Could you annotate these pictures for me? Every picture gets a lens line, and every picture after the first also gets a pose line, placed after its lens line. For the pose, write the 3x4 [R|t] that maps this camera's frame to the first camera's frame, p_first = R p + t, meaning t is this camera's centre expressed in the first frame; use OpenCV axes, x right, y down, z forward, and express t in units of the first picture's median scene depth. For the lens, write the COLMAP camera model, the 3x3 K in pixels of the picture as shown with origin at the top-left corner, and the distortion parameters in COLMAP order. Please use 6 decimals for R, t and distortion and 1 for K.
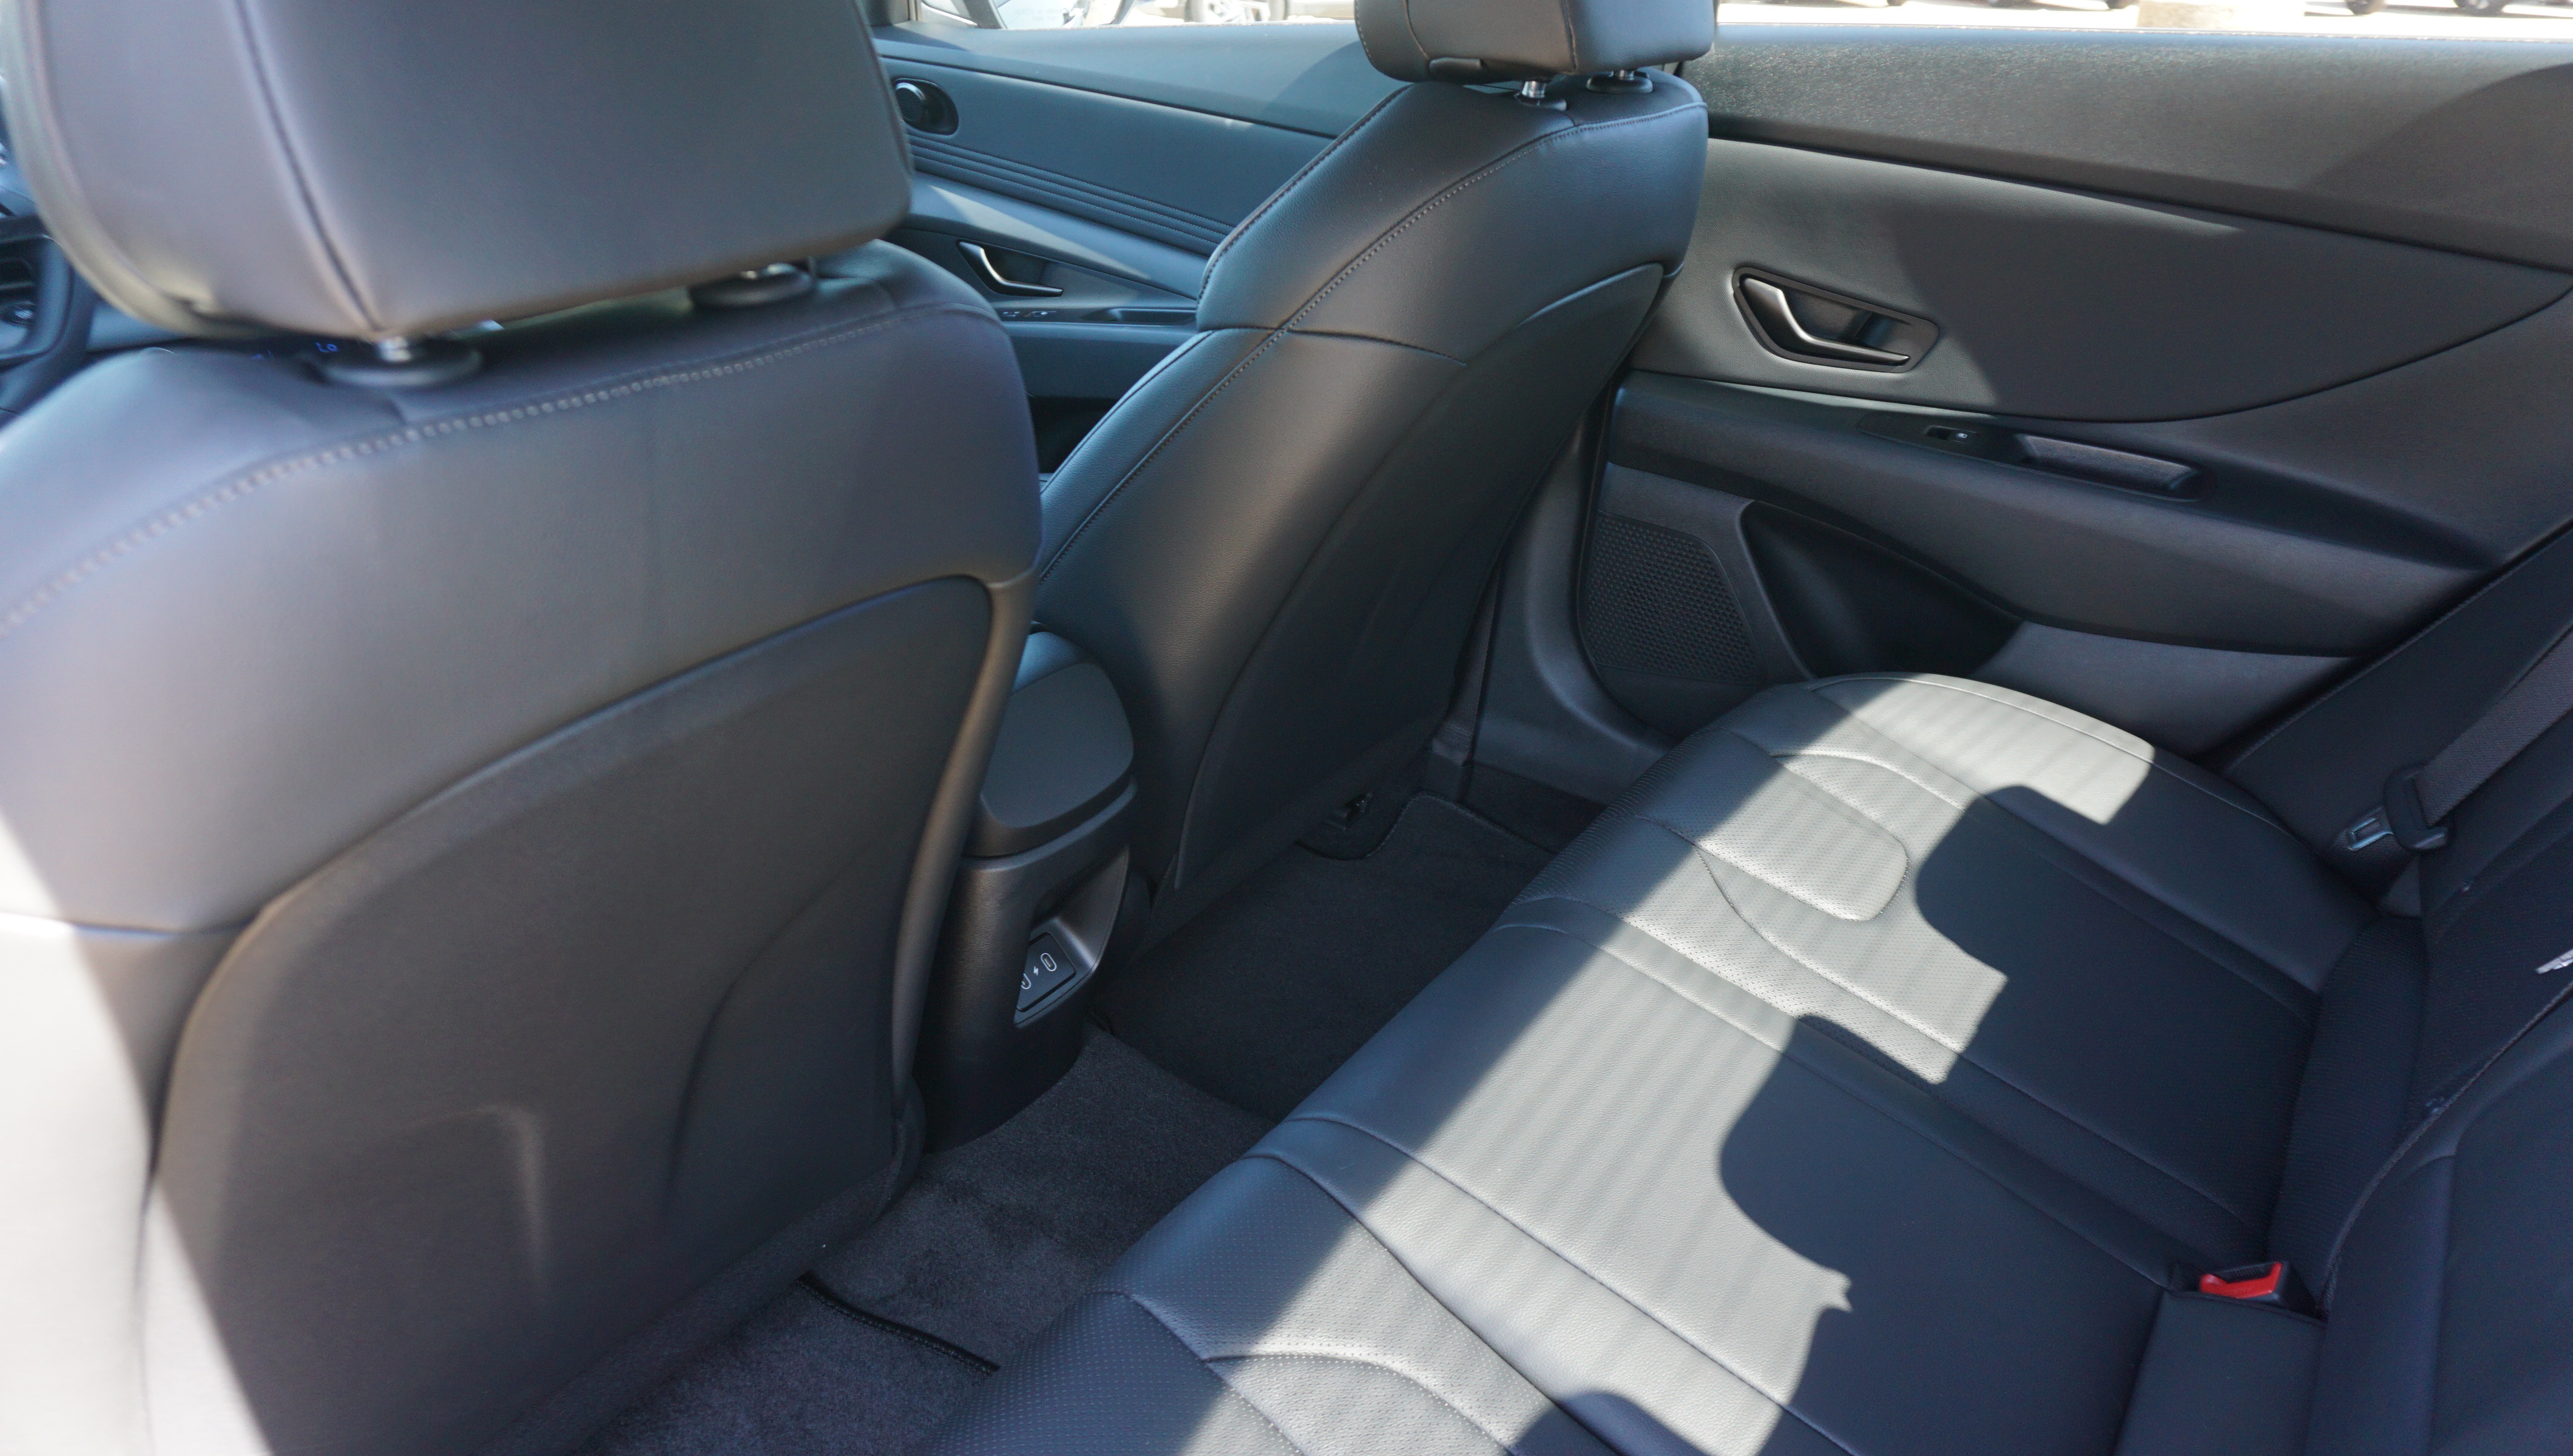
lens RADIAL K [[1722.4, 0, 1286.5], [0, 1722.4, 728.0], [0, 0, 1]] dist [-0.040625, 0.025911]
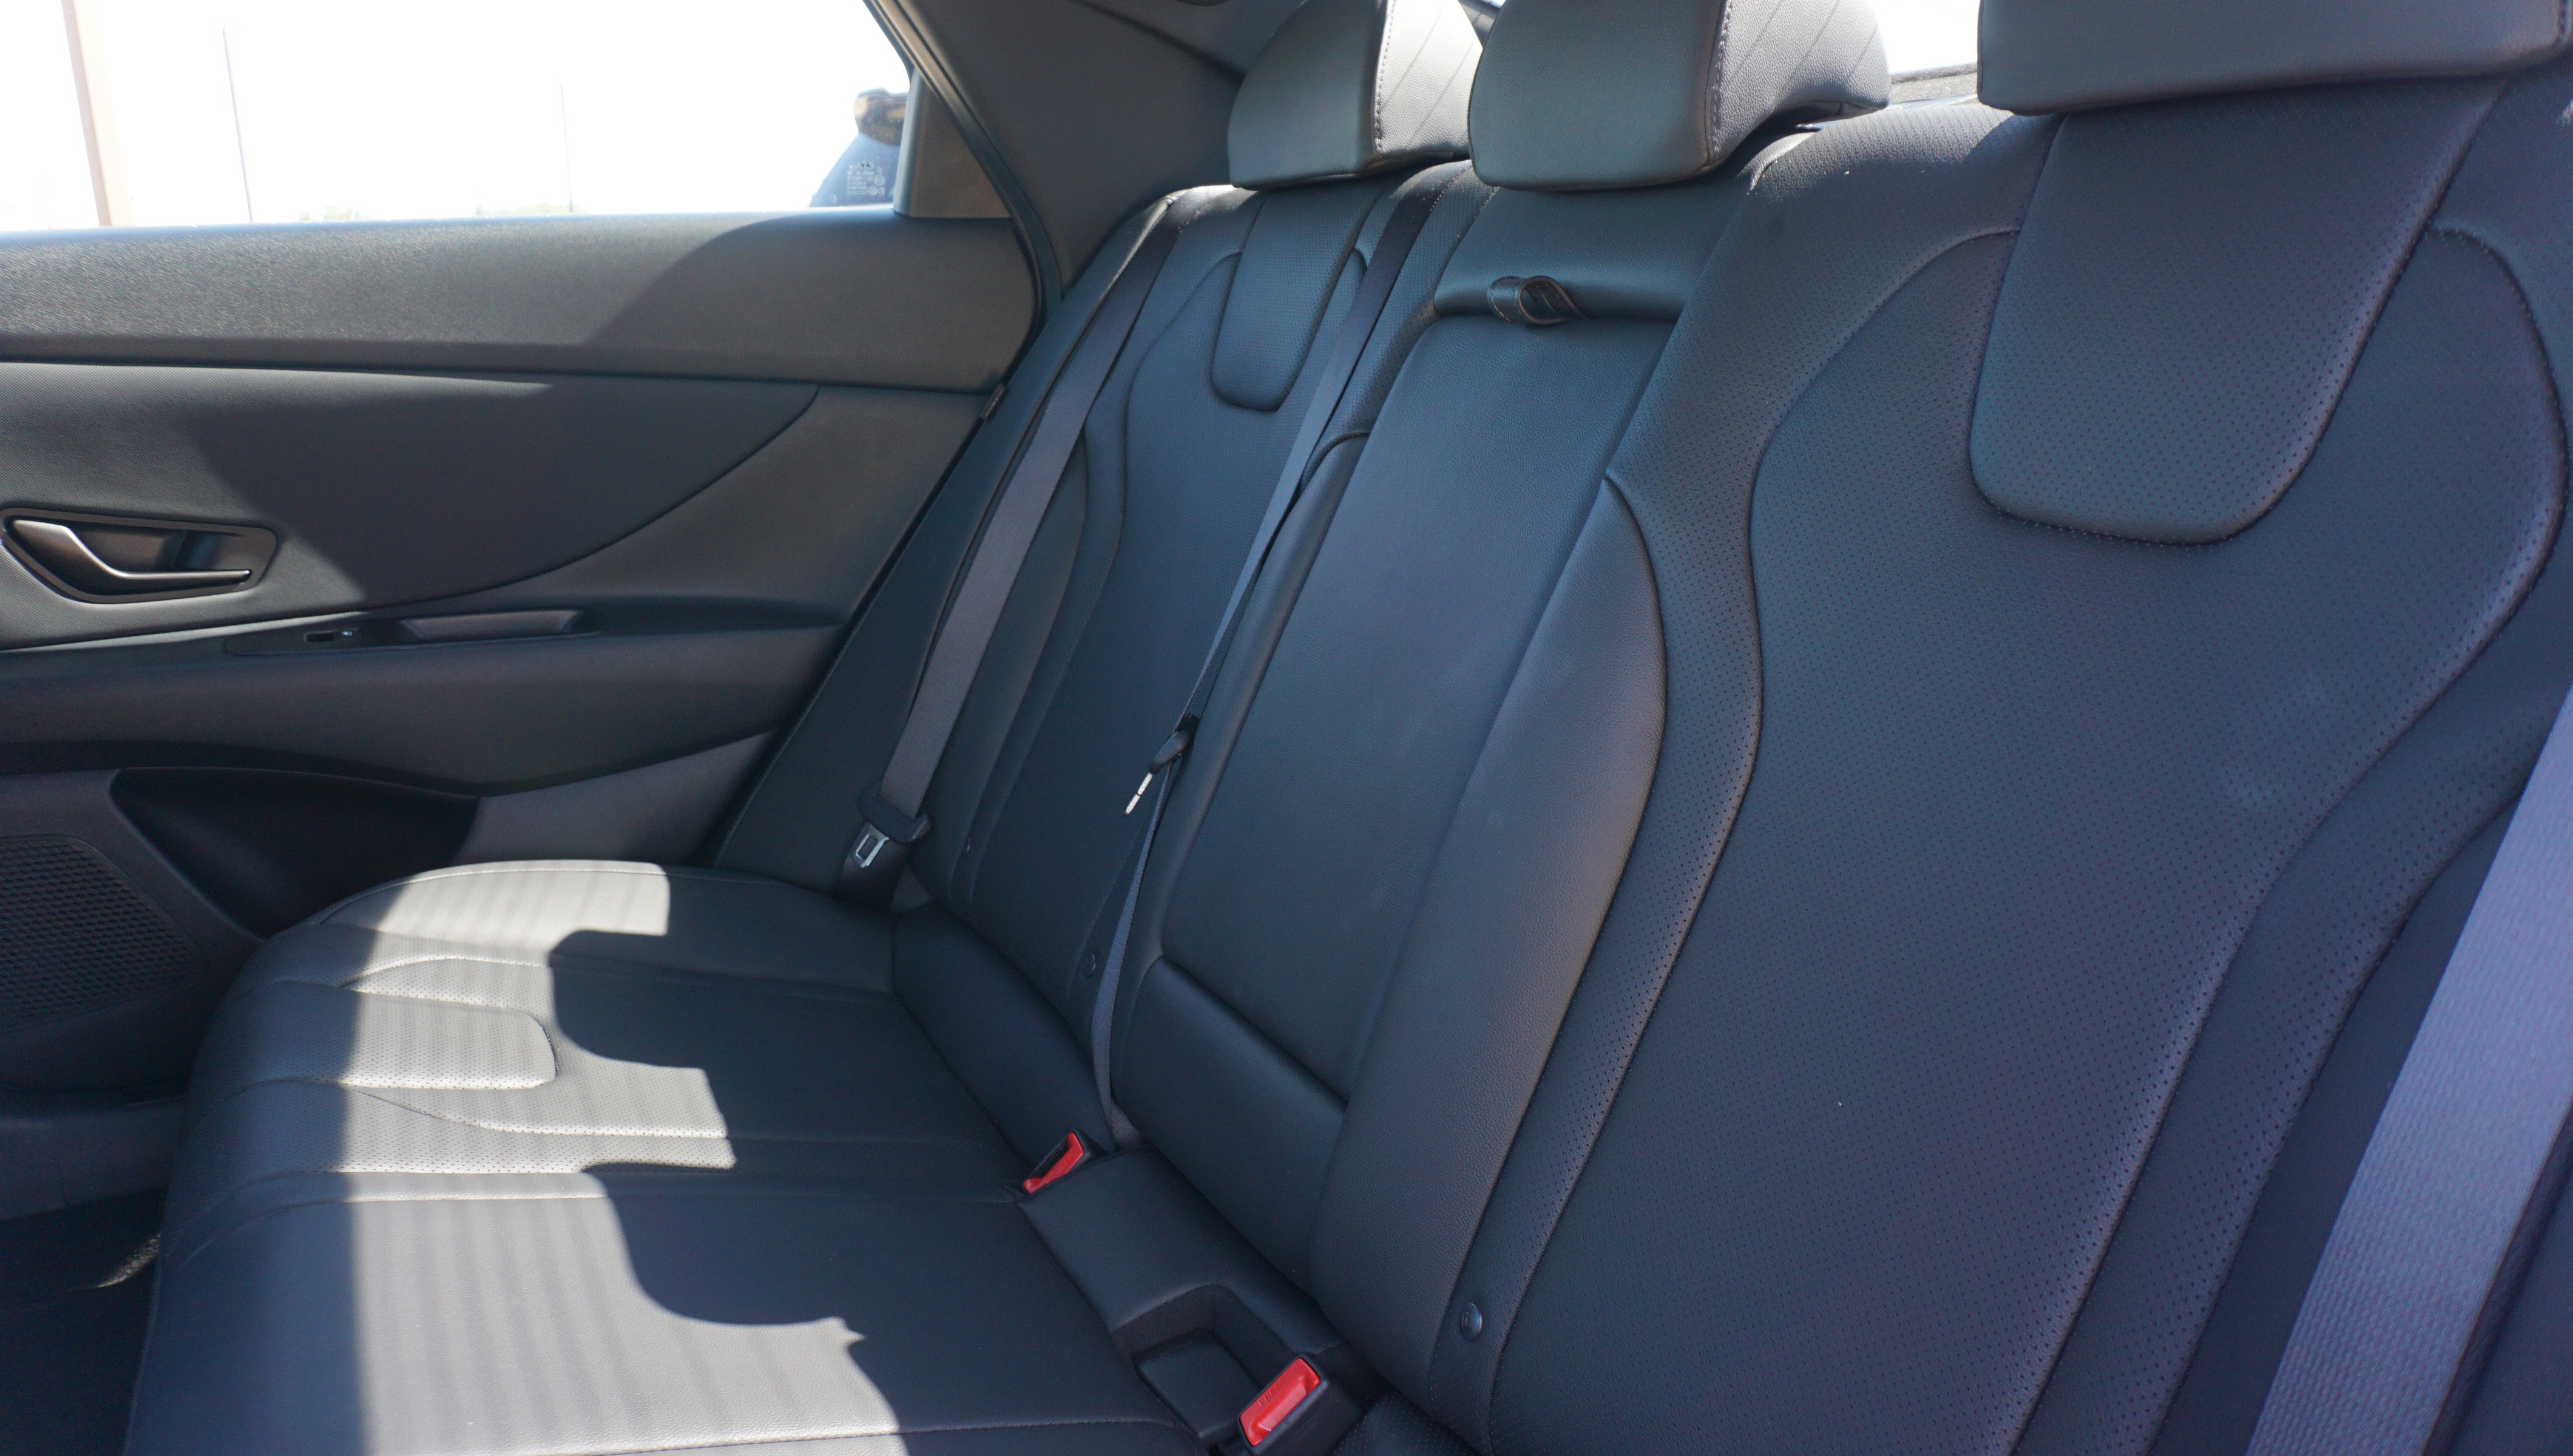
lens RADIAL K [[1736.3, 0, 1286.5], [0, 1736.3, 728.0], [0, 0, 1]] dist [-0.046979, 0.025484]
pose [[0.464913, -0.227071, 0.855742, -0.194395], [0.397186, 0.917322, 0.027626, 0.058865], [-0.791265, 0.327045, 0.516664, 0.124736]]
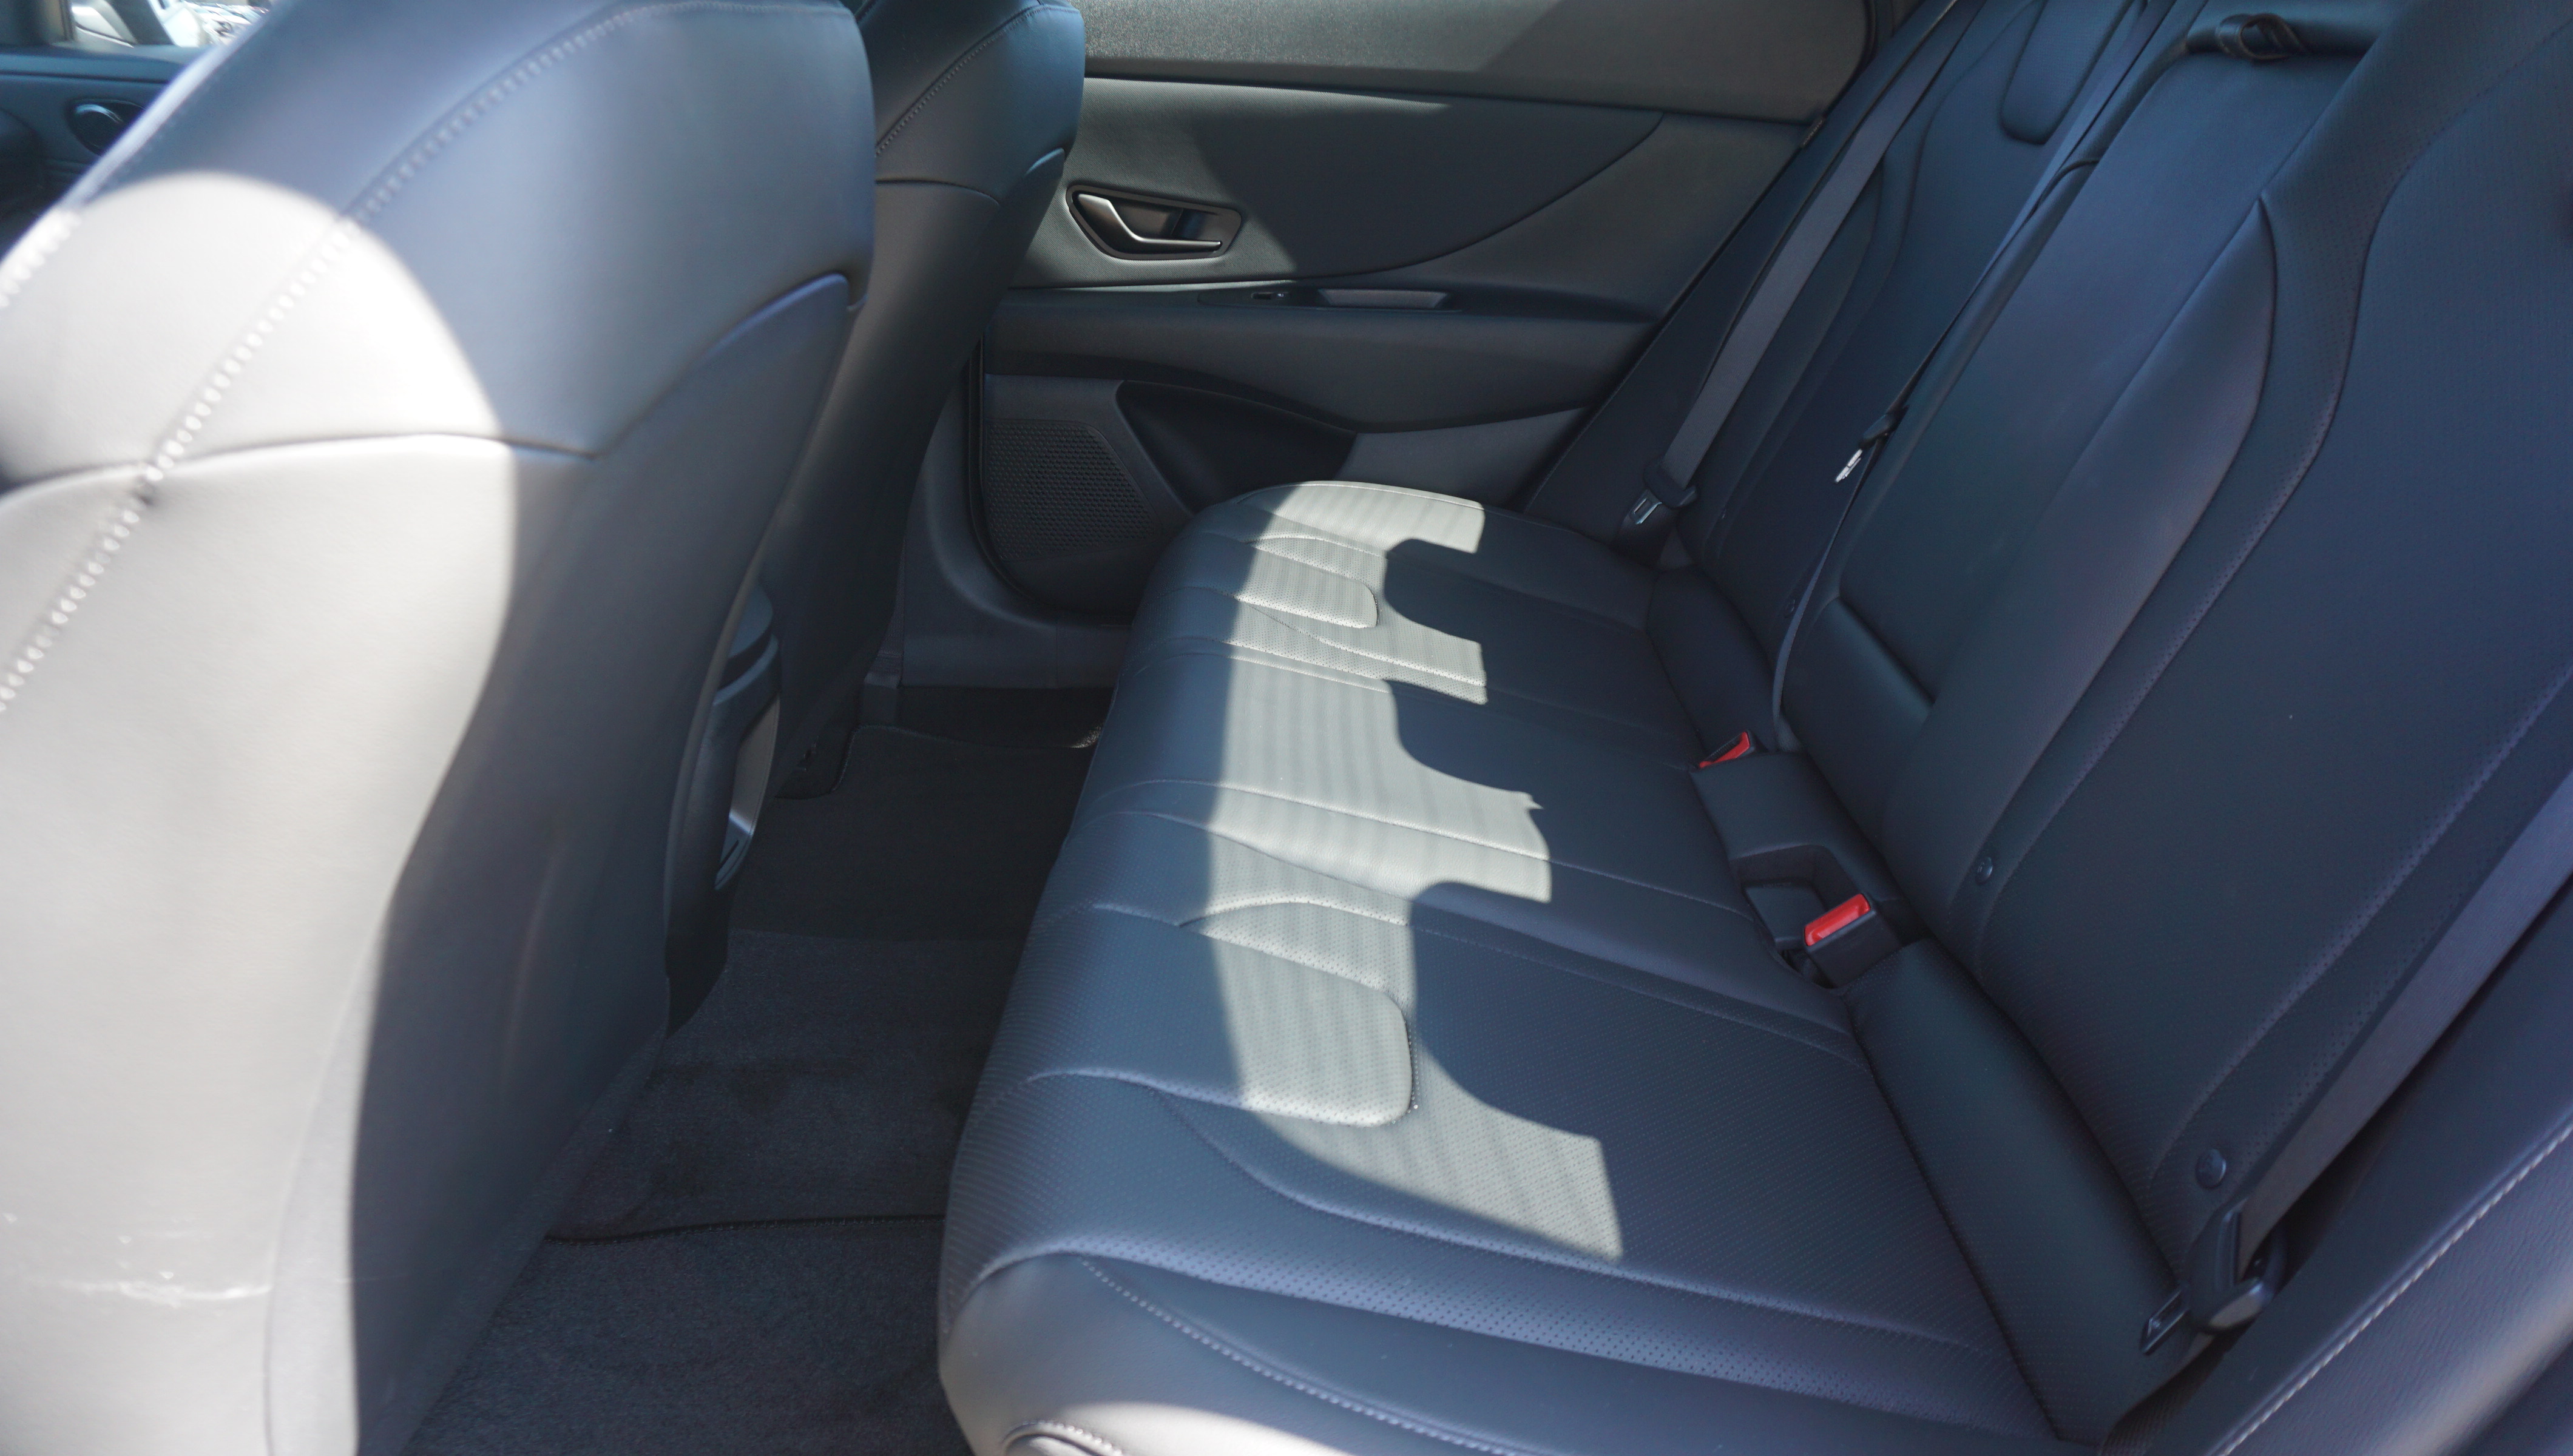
lens RADIAL K [[1736.3, 0, 1286.5], [0, 1736.3, 728.0], [0, 0, 1]] dist [-0.046979, 0.025484]
pose [[0.838132, -0.215652, 0.501028, -0.313512], [0.252768, 0.967506, -0.006404, 0.149094], [-0.483367, 0.132011, 0.865407, -0.051024]]
